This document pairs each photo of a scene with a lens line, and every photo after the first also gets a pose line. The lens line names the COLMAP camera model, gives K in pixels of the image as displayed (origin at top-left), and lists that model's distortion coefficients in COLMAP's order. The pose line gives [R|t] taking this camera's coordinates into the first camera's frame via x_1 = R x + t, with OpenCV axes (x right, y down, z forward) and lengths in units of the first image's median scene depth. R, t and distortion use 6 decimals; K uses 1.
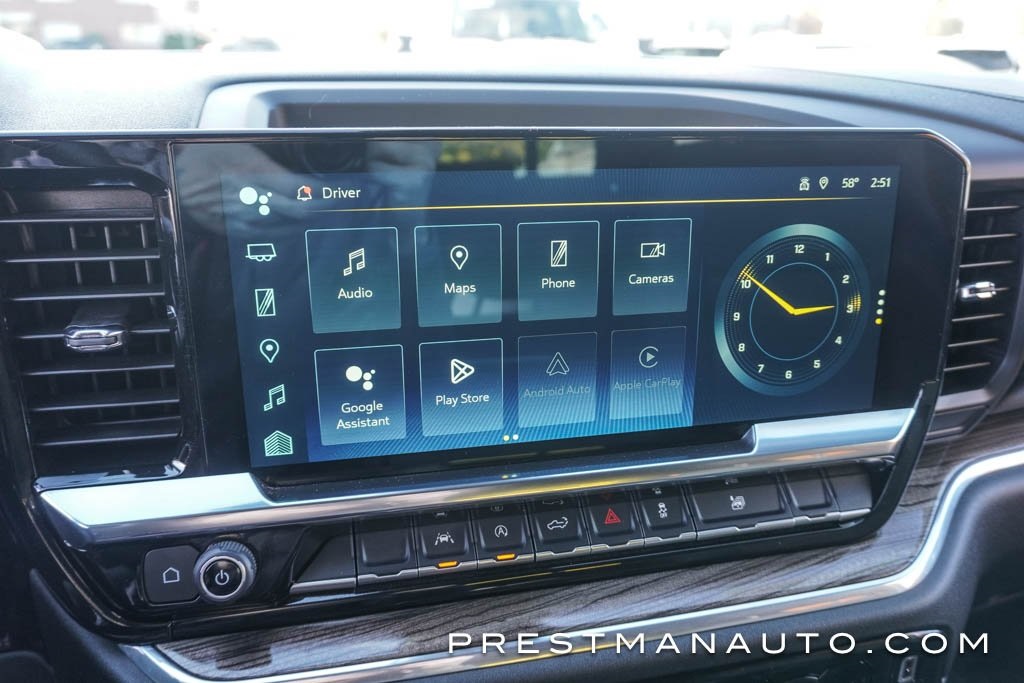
lens RADIAL K [[792.2, 0, 518.0], [0, 792.2, 340.5], [0, 0, 1]] dist [-0.038679, 0.022036]
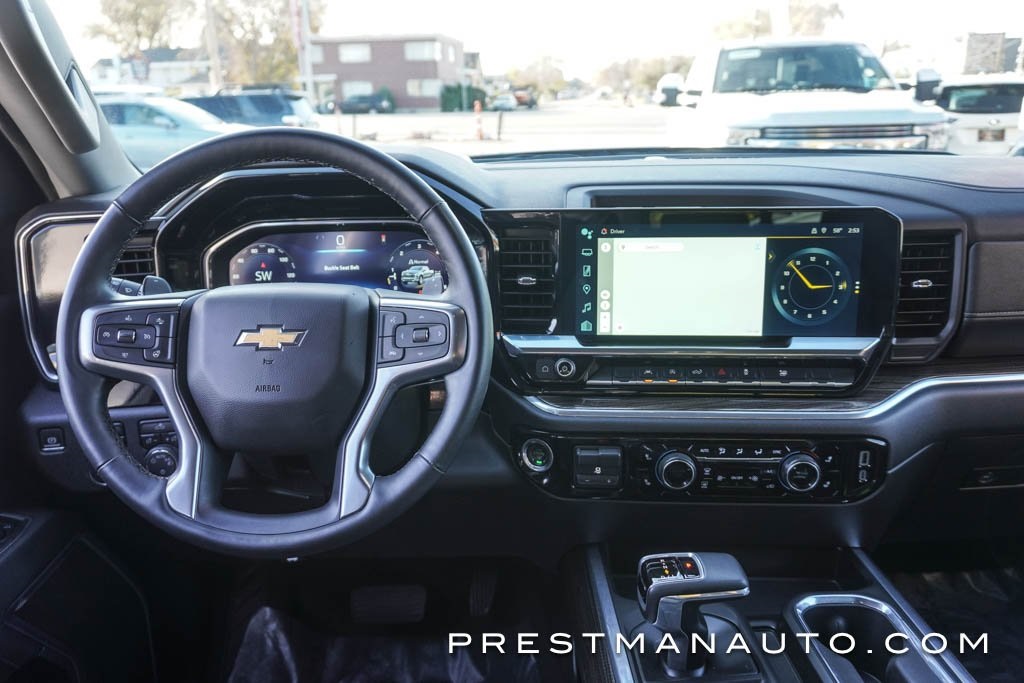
lens RADIAL K [[835.7, 0, 506.0], [0, 835.7, 343.3], [0, 0, 1]] dist [-0.012582, -0.001241]
pose [[0.946689, 0.055607, -0.317312, 0.294161], [-0.075879, 0.995766, -0.051881, 0.317261], [0.313084, 0.073193, 0.946901, -1.535673]]
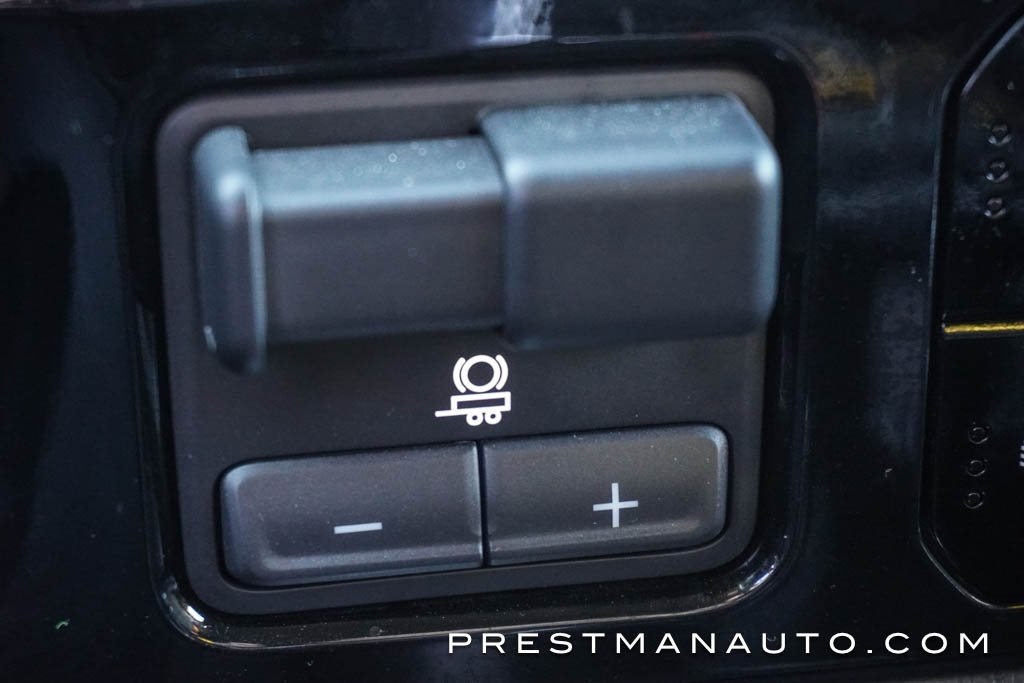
lens RADIAL K [[2305.2, 0, 512.1], [0, 2305.2, 340.9], [0, 0, 1]] dist [0.459817, 0.000000]
pose [[0.997837, 0.010734, -0.064855, -0.162119], [-0.006395, 0.997750, 0.066744, 0.491951], [0.065426, -0.066185, 0.995660, 0.338755]]
